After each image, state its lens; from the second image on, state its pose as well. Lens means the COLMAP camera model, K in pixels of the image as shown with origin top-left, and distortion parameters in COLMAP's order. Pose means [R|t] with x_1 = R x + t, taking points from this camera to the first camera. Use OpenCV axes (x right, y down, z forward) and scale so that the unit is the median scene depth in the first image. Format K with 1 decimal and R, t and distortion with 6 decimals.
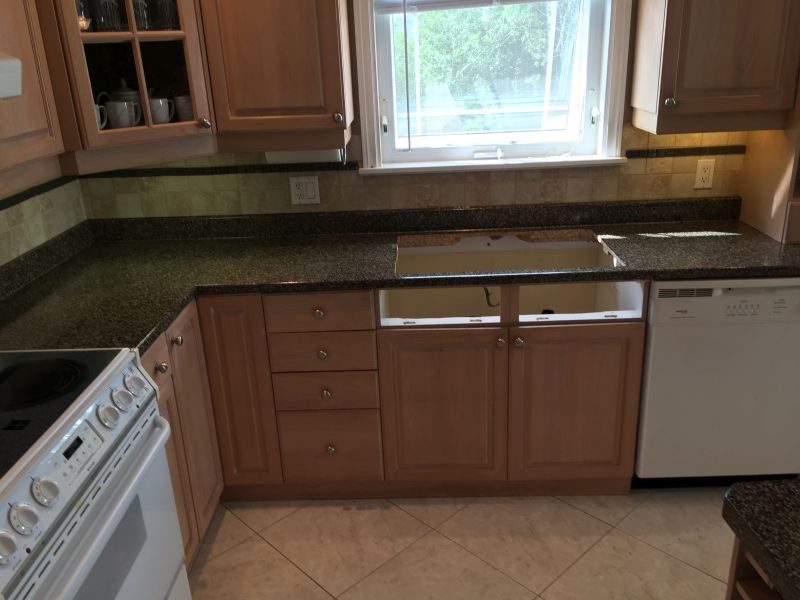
lens RADIAL K [[690.0, 0, 400.0], [0, 690.0, 300.0], [0, 0, 1]] dist [0.093943, -0.129898]
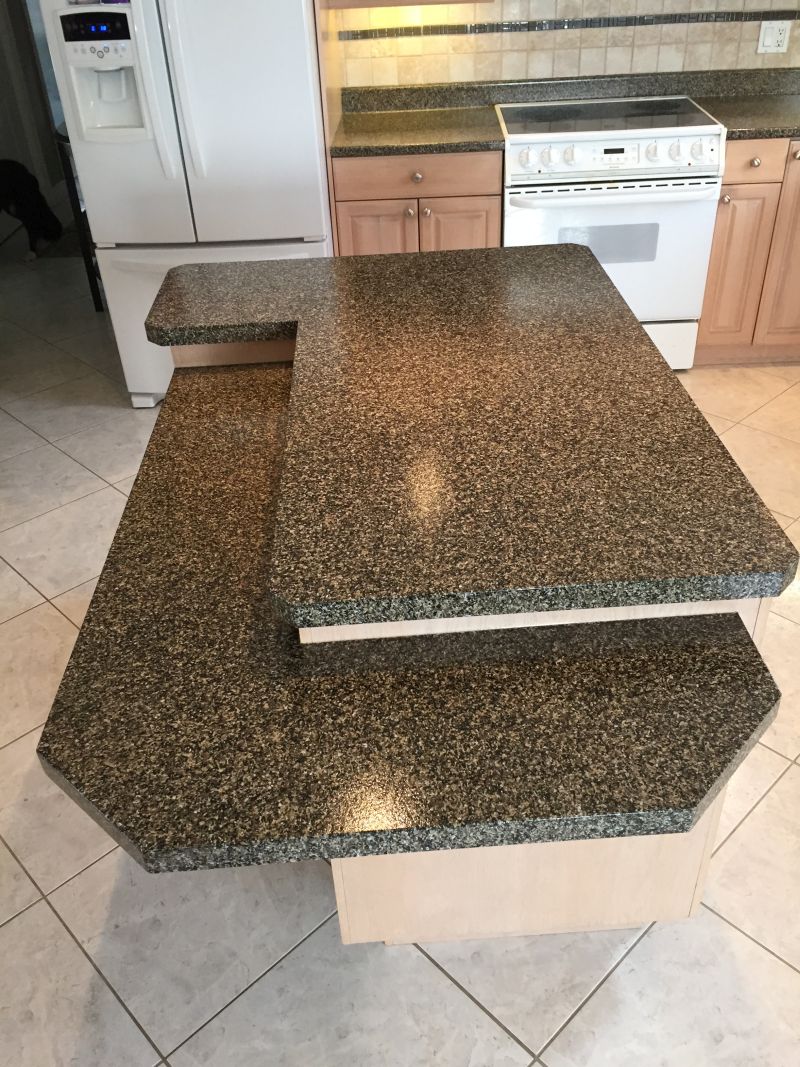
lens RADIAL K [[920.3, 0, 400.0], [0, 920.3, 533.5], [0, 0, 1]] dist [0.093943, -0.129898]
pose [[0.006298, 0.600089, -0.799908, 1.064931], [-0.311456, 0.761312, 0.568682, -0.114523], [0.950240, 0.245554, 0.191696, 0.189562]]
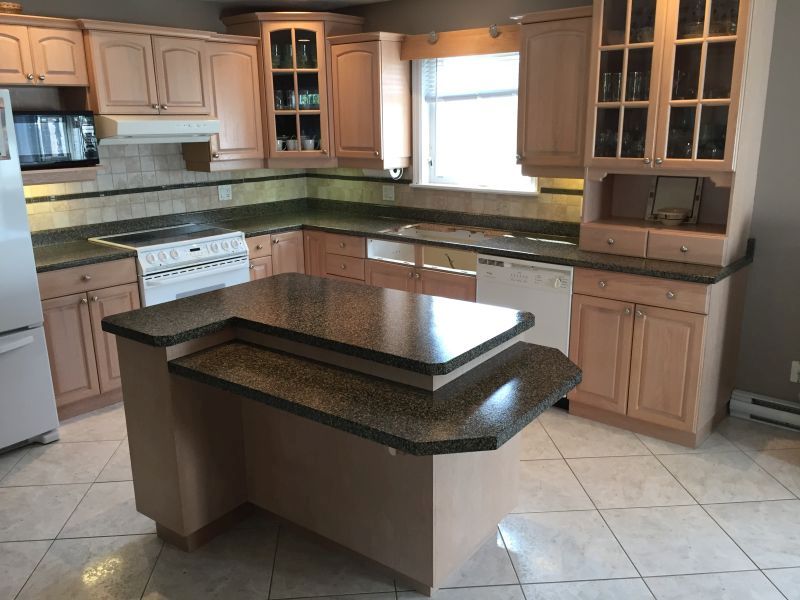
lens RADIAL K [[690.0, 0, 400.0], [0, 690.0, 300.0], [0, 0, 1]] dist [0.093943, -0.129898]
pose [[0.776256, 0.191943, -0.600486, 1.169377], [-0.237224, 0.971447, 0.003857, 0.117414], [0.584081, 0.139456, 0.799626, -0.470347]]
